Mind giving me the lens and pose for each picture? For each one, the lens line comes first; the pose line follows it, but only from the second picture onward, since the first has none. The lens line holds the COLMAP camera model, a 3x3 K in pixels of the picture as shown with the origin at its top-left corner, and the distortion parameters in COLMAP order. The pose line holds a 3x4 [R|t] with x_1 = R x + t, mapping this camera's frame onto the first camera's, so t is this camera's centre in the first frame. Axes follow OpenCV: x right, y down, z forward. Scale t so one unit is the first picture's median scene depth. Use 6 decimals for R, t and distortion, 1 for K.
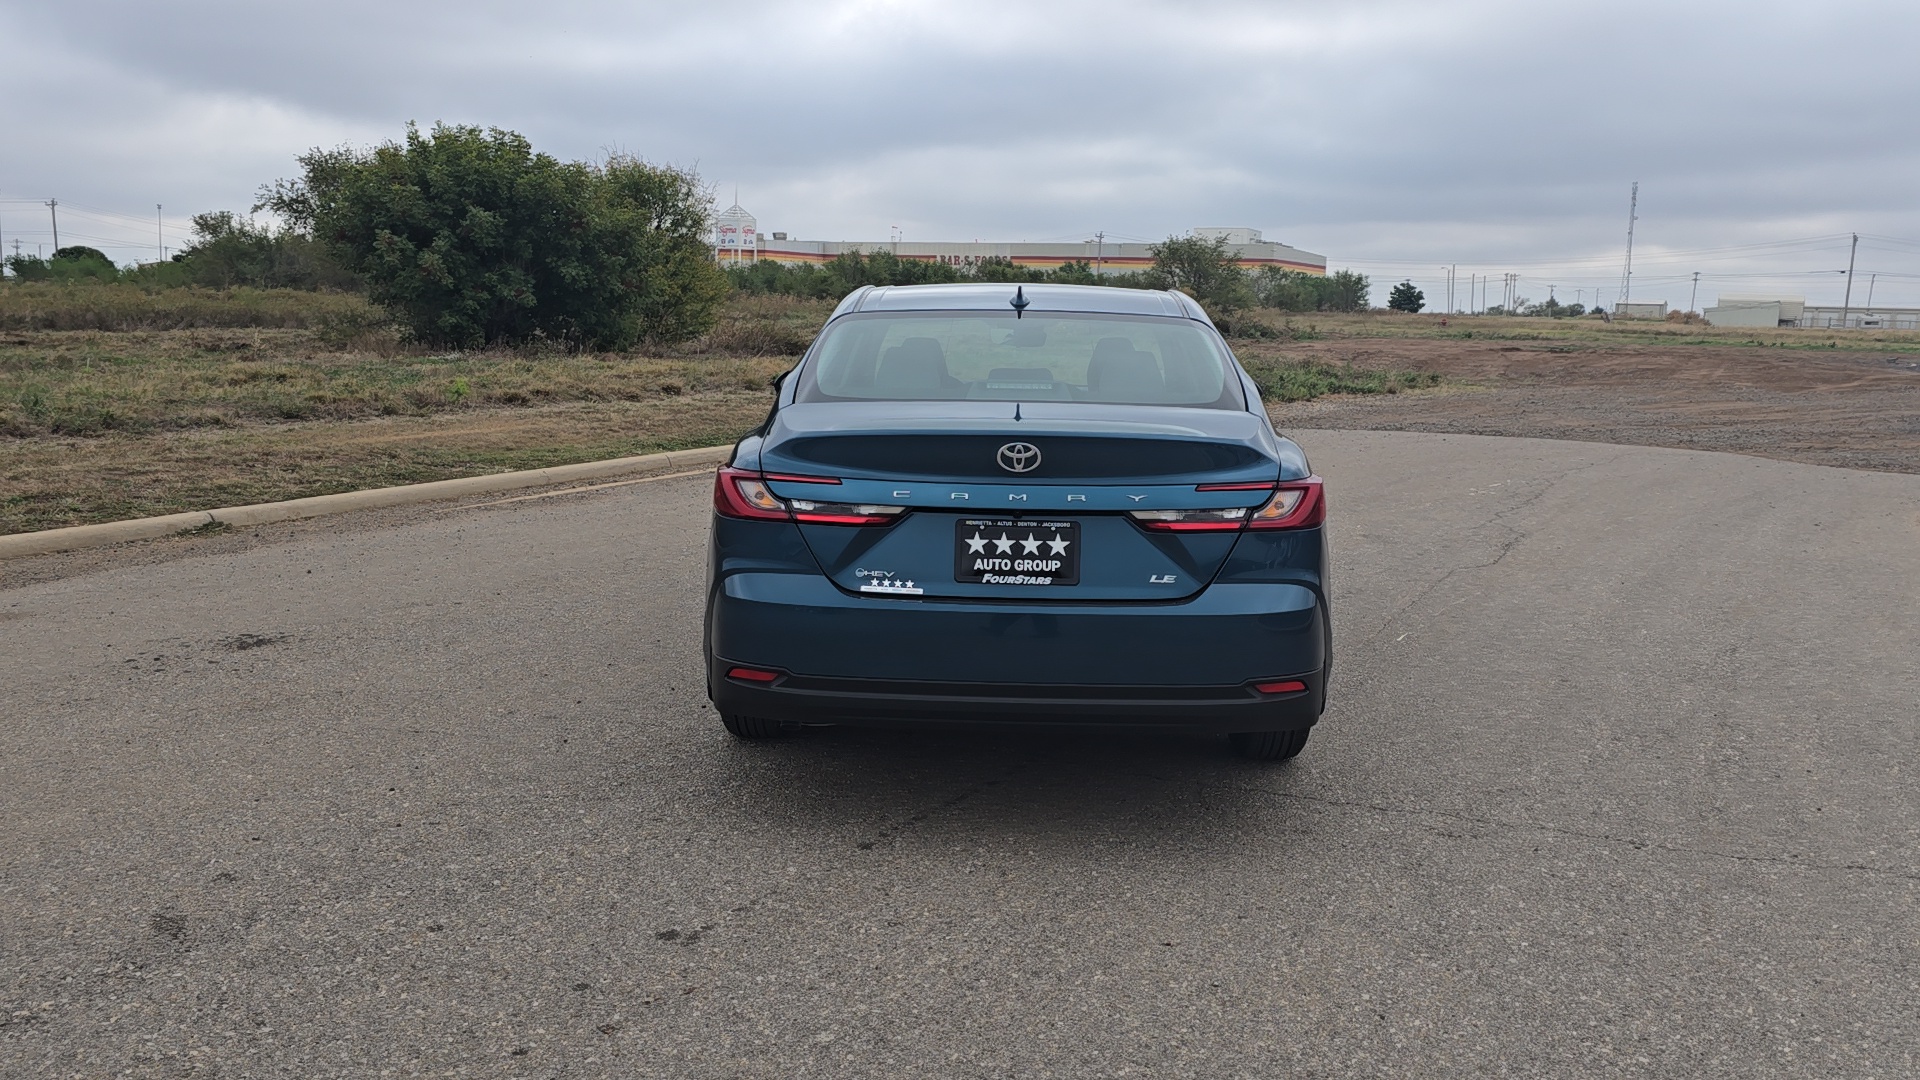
lens RADIAL K [[1596.3, 0, 962.9], [0, 1596.3, 540.7], [0, 0, 1]] dist [-0.001274, 0.007502]
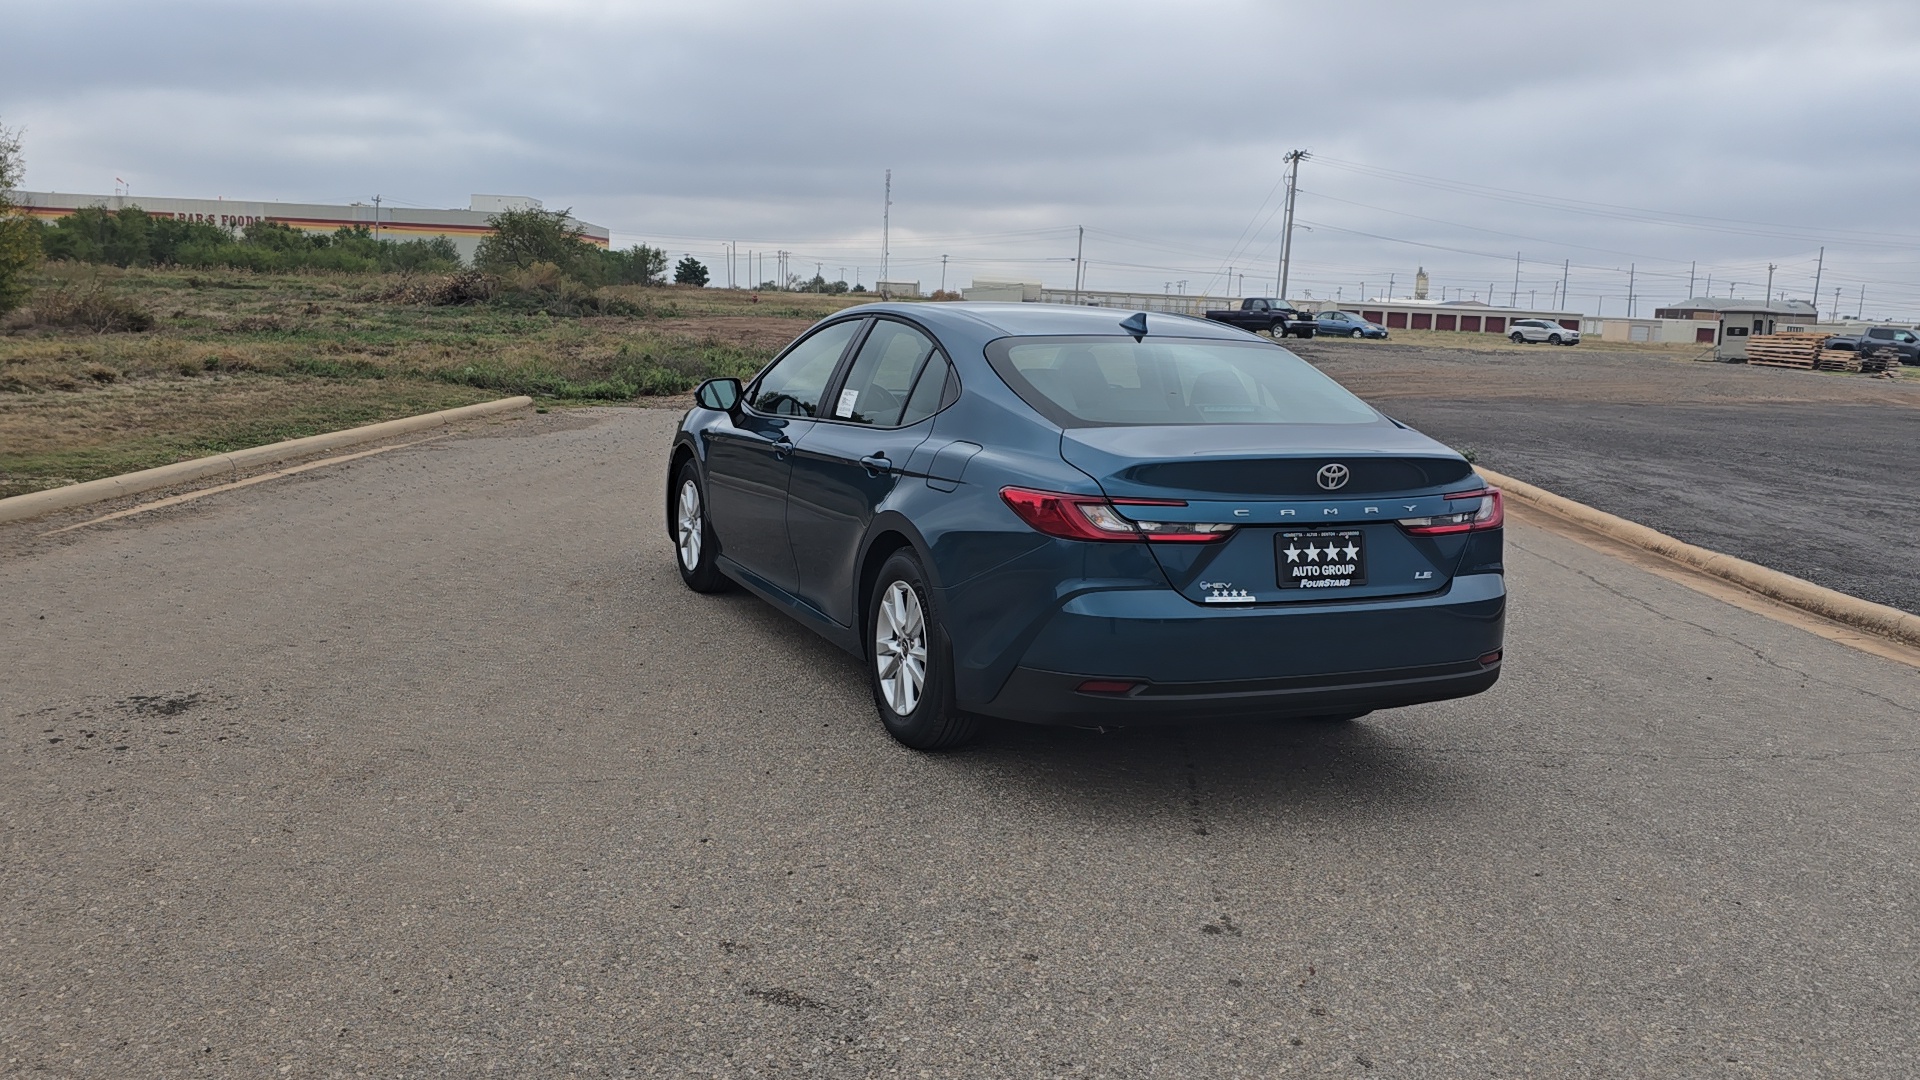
lens RADIAL K [[1596.3, 0, 964.3], [0, 1596.3, 544.3], [0, 0, 1]] dist [-0.001274, 0.007502]
pose [[0.902646, -0.050292, 0.427436, -0.094195], [0.041948, 0.998701, 0.028922, -0.006501], [-0.428335, -0.008176, 0.903583, 0.010593]]
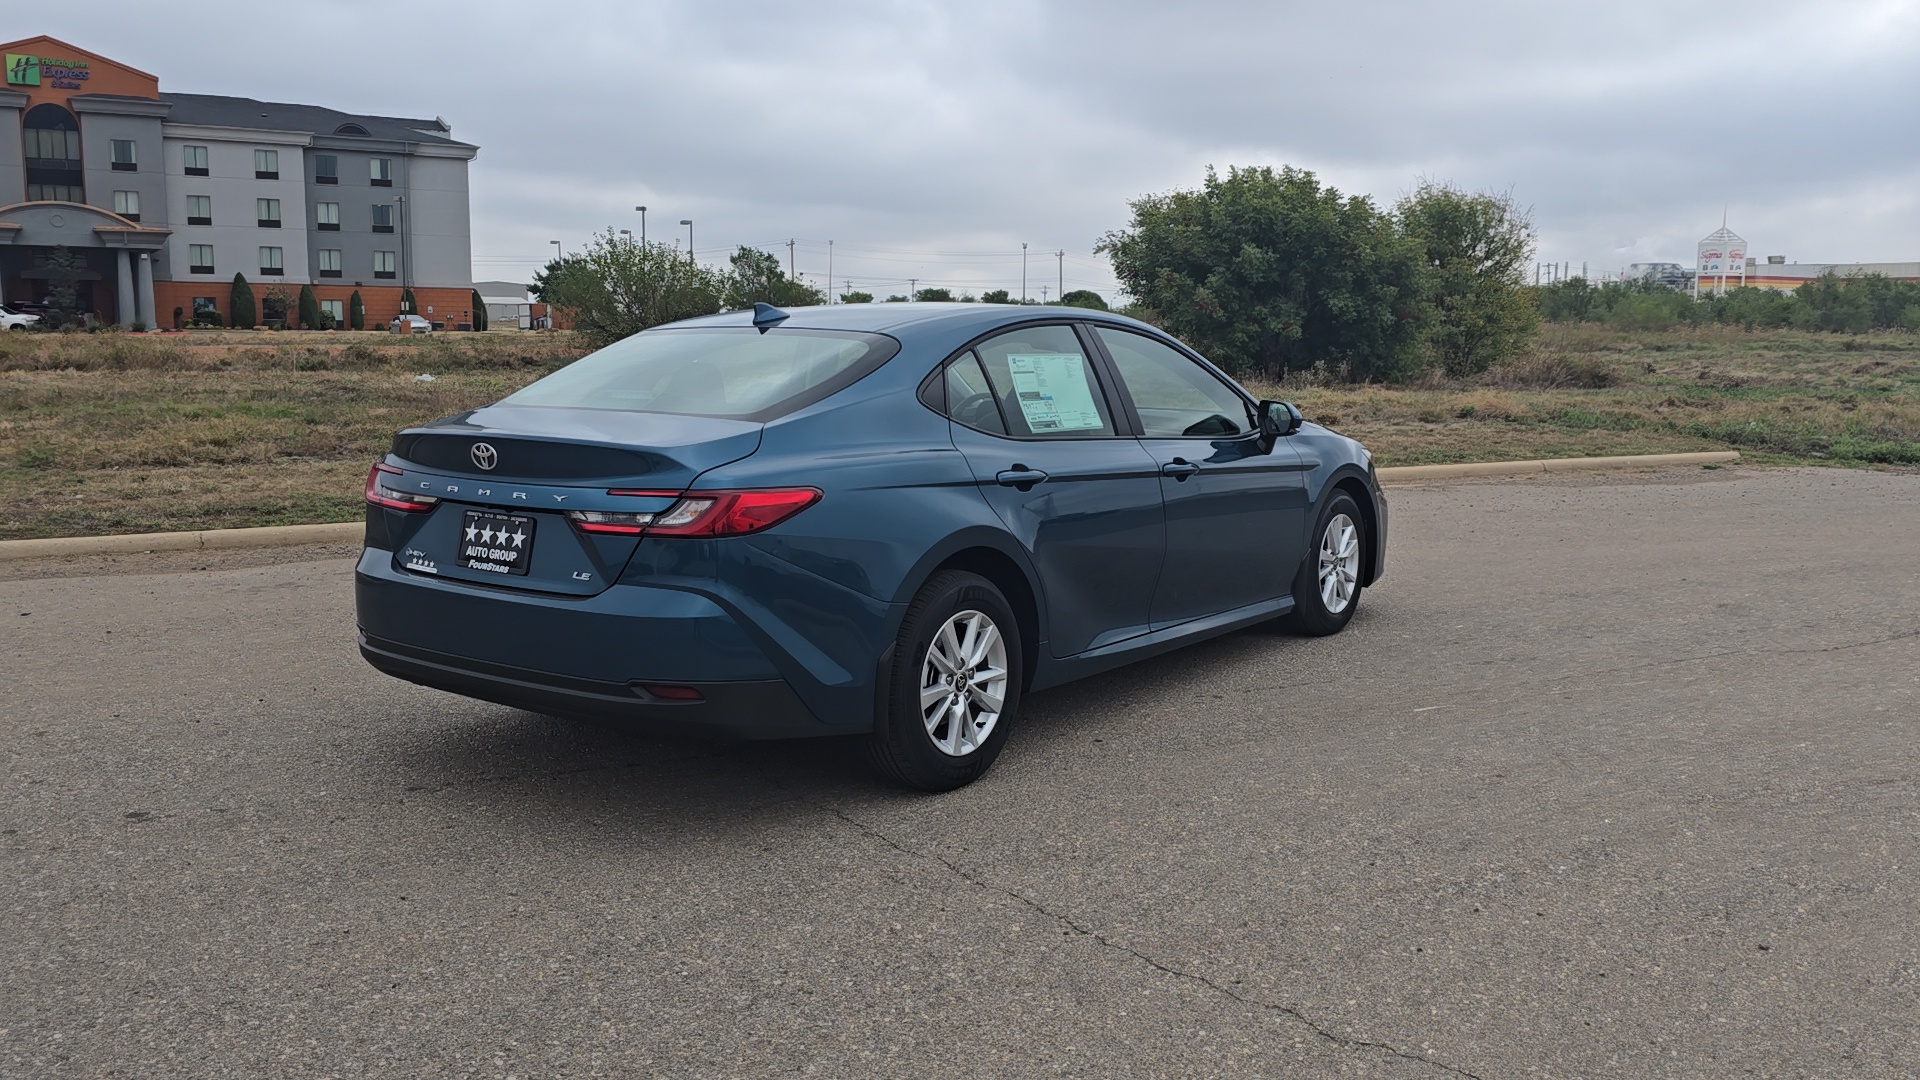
lens RADIAL K [[1596.3, 0, 950.9], [0, 1596.3, 541.8], [0, 0, 1]] dist [-0.001274, 0.007502]
pose [[0.828023, 0.062880, -0.557157, 0.125816], [-0.074332, 0.997231, 0.002077, -0.002622], [0.555745, 0.039694, 0.830405, 0.035055]]
